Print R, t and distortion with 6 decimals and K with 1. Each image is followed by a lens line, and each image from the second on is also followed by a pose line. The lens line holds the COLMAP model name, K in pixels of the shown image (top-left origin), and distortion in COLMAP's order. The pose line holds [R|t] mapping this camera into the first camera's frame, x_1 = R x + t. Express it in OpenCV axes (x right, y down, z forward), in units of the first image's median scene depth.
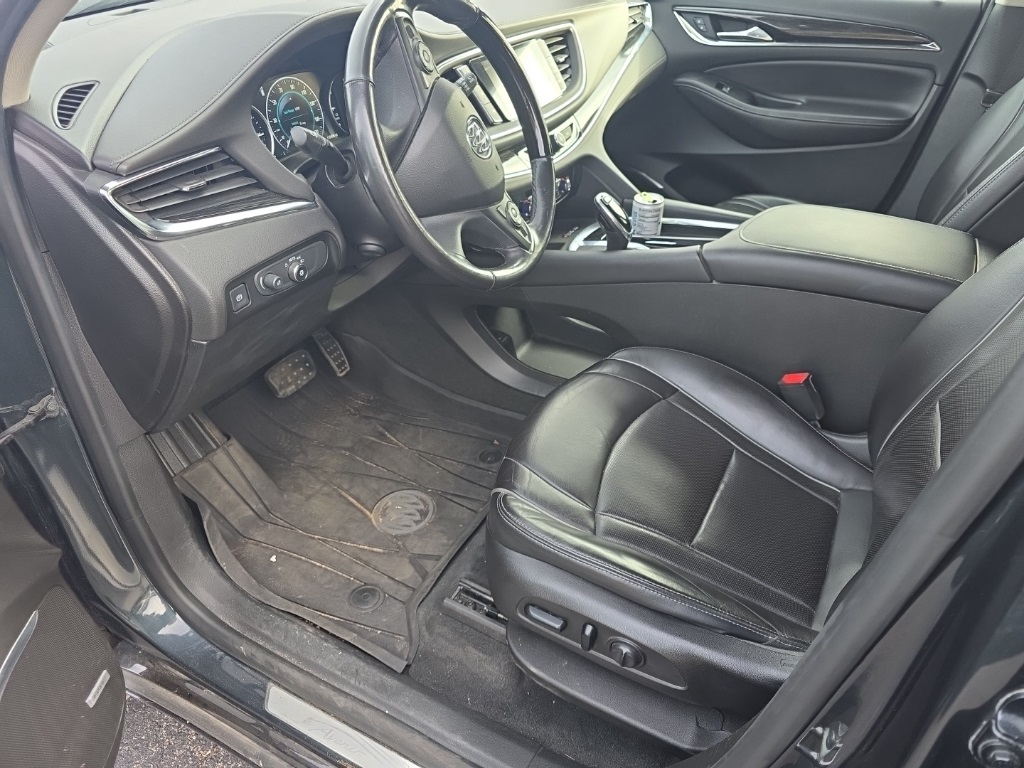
lens RADIAL K [[705.8, 0, 521.5], [0, 705.8, 387.8], [0, 0, 1]] dist [0.050776, -0.082026]
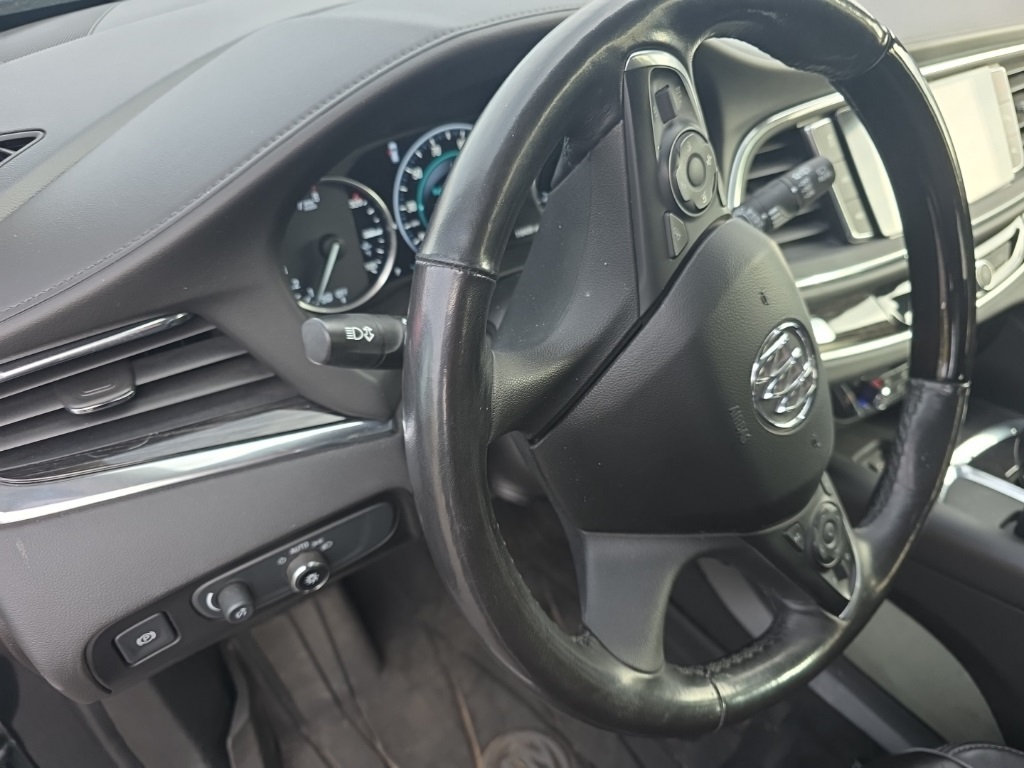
lens RADIAL K [[705.8, 0, 521.5], [0, 705.8, 387.8], [0, 0, 1]] dist [0.050776, -0.082026]
pose [[0.888448, 0.277655, -0.365470, -0.037295], [-0.251373, 0.960585, 0.118695, -0.301836], [0.384021, -0.013585, 0.923224, 0.494115]]
